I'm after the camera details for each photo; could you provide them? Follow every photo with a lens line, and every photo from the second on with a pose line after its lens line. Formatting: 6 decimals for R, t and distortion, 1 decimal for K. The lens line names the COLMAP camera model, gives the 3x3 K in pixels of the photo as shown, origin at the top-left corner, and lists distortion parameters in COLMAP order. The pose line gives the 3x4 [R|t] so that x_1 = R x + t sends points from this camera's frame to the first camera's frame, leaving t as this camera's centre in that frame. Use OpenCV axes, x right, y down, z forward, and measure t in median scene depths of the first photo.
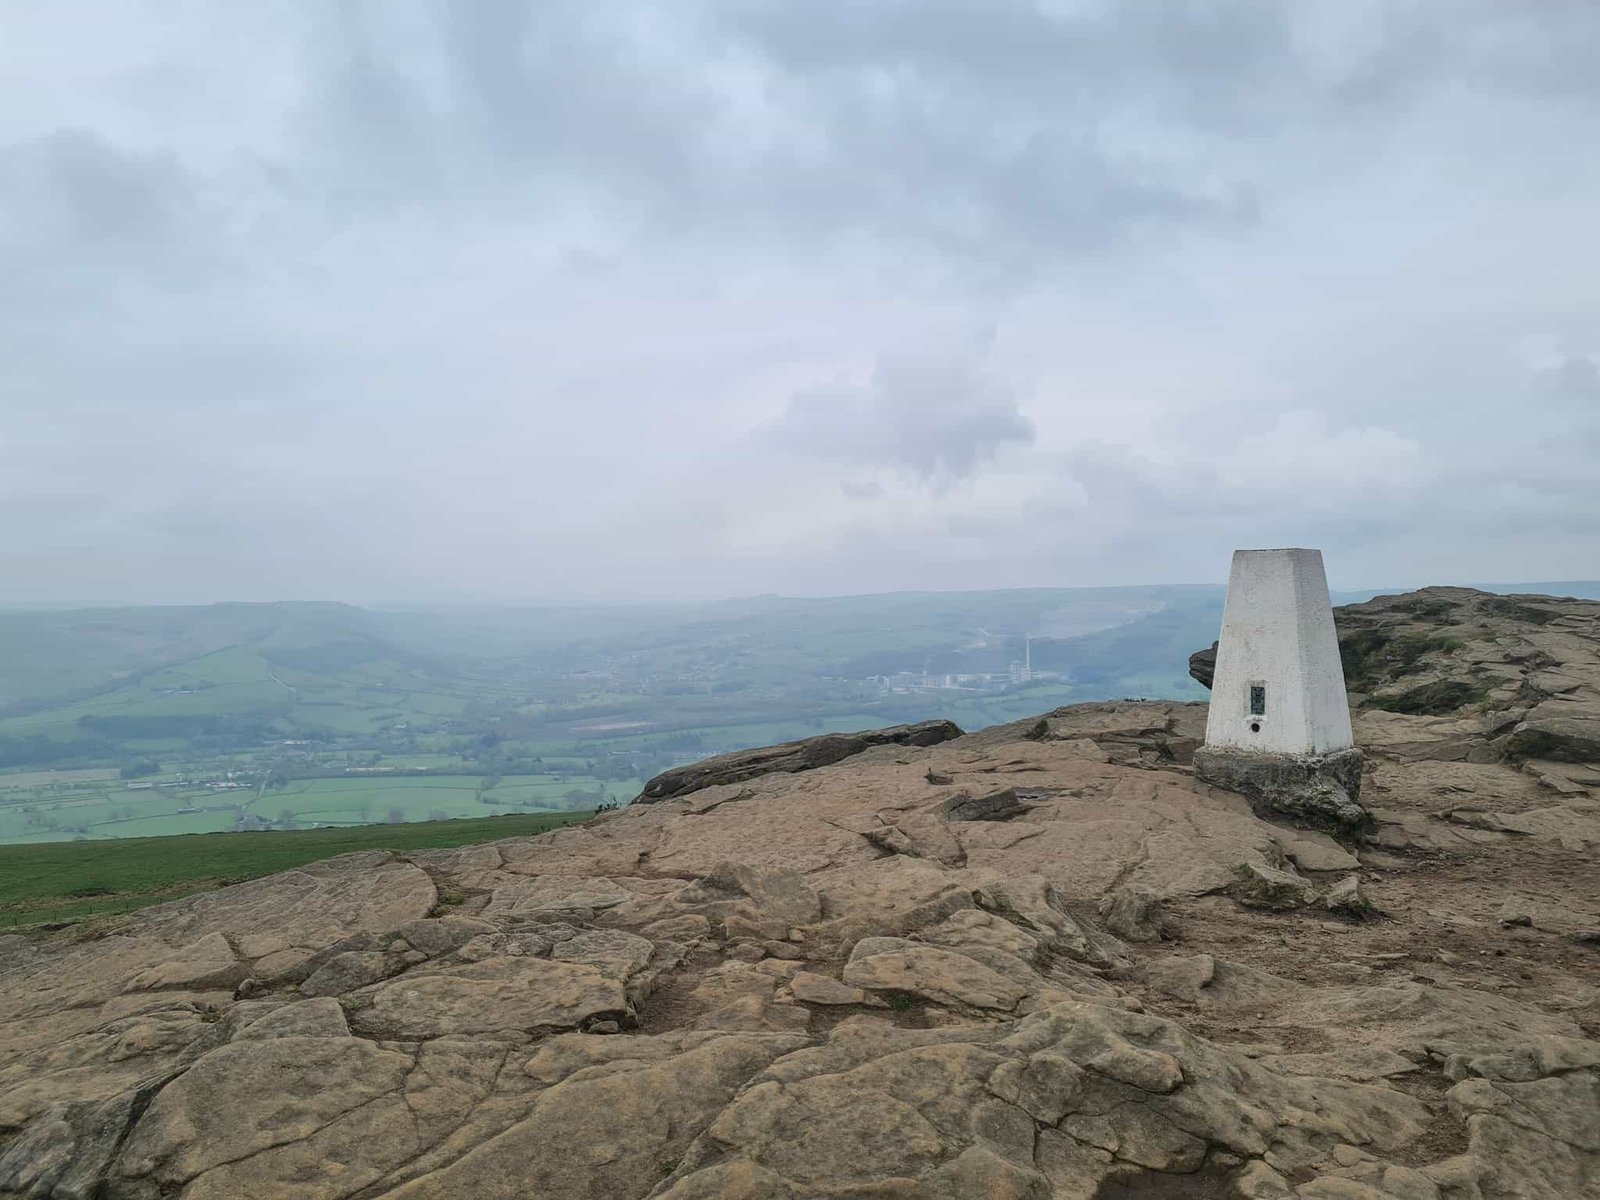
lens RADIAL K [[1137.3, 0, 797.3], [0, 1137.3, 627.5], [0, 0, 1]] dist [0.083089, -0.073672]
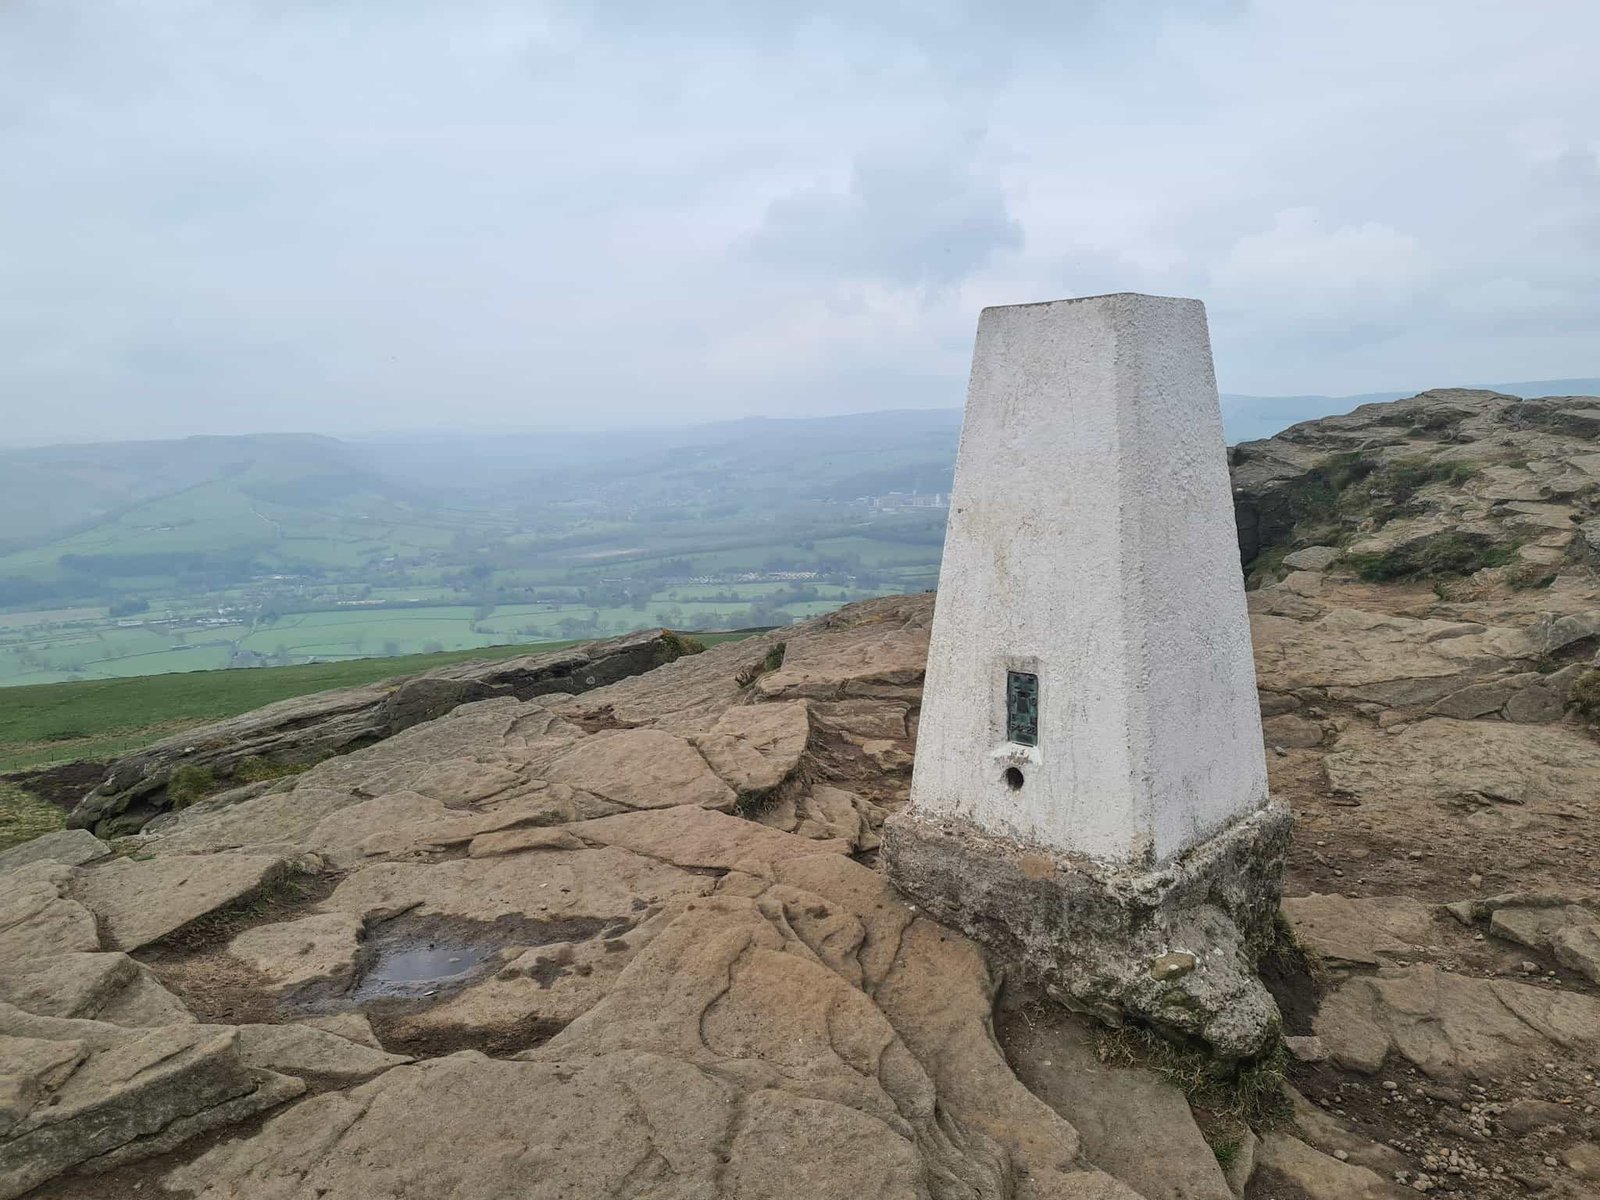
lens RADIAL K [[1137.3, 0, 797.3], [0, 1137.3, 627.5], [0, 0, 1]] dist [0.083089, -0.073672]
pose [[0.999591, -0.026885, 0.009711, 0.234054], [0.025074, 0.987795, 0.153726, -0.017010], [-0.013725, -0.153420, 0.988066, 0.456621]]
